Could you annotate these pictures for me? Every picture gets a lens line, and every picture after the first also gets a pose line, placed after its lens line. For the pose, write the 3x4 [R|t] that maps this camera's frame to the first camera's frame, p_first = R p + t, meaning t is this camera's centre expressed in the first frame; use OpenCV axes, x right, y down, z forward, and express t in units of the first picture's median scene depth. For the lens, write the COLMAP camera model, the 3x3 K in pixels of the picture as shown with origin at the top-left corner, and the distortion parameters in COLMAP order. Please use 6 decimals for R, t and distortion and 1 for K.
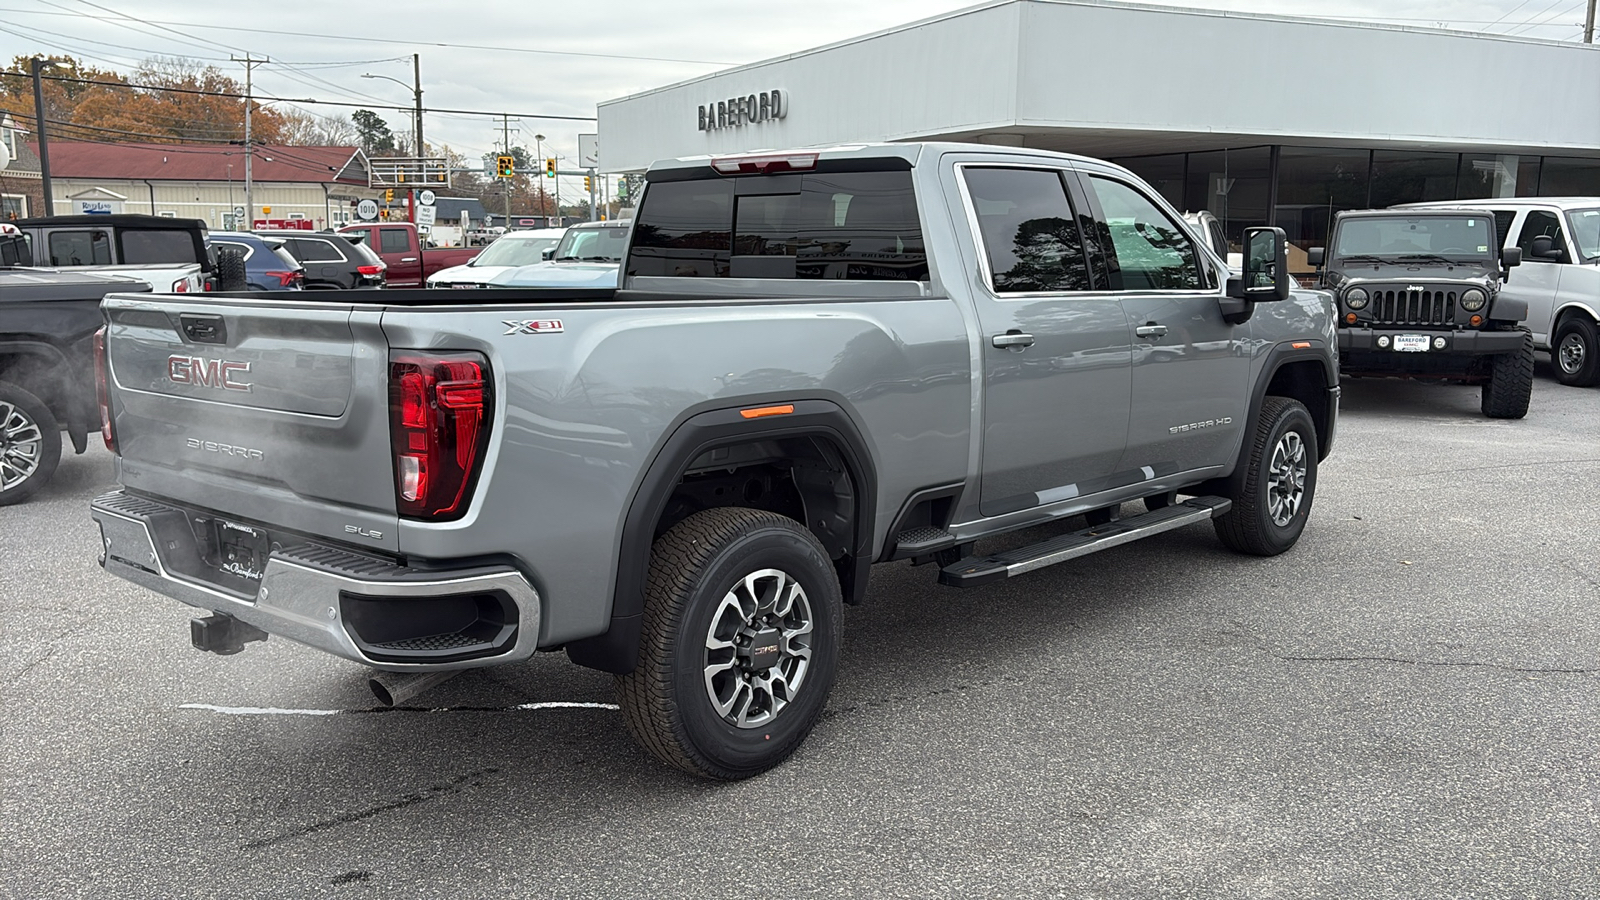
lens RADIAL K [[1371.3, 0, 764.2], [0, 1371.3, 474.7], [0, 0, 1]] dist [0.032201, -0.002584]
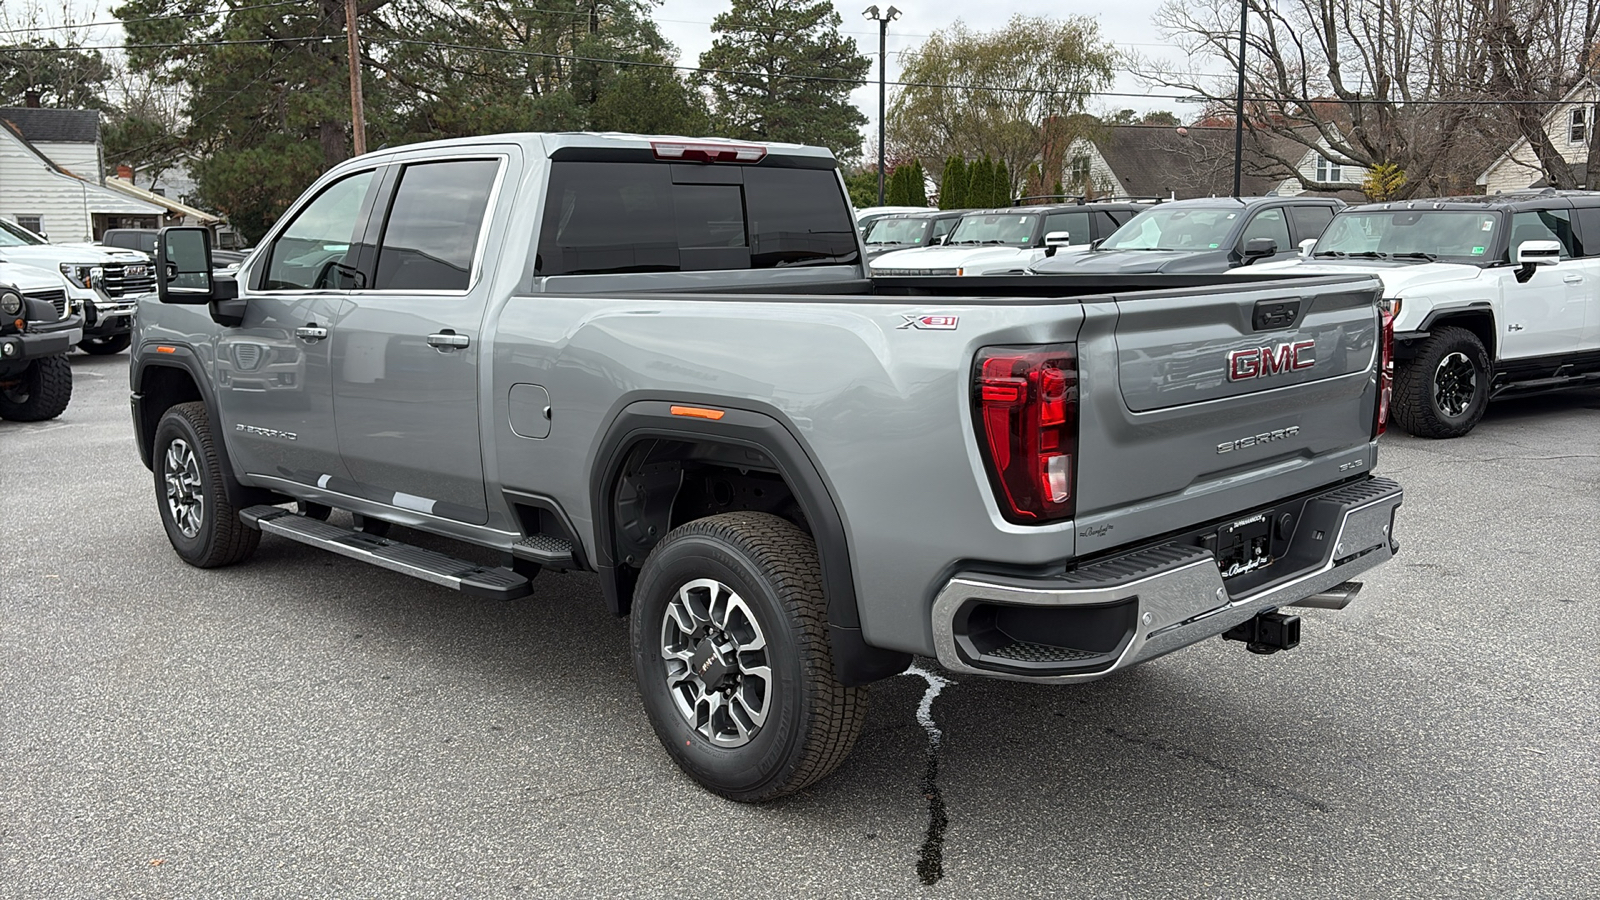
lens RADIAL K [[1393.9, 0, 800.0], [0, 1393.9, 450.0], [0, 0, 1]] dist [0.058320, -0.067767]
pose [[0.088053, -0.151295, 0.984559, -0.427710], [0.178748, 0.974754, 0.133802, -0.061676], [-0.979947, 0.164207, 0.112874, 0.372736]]
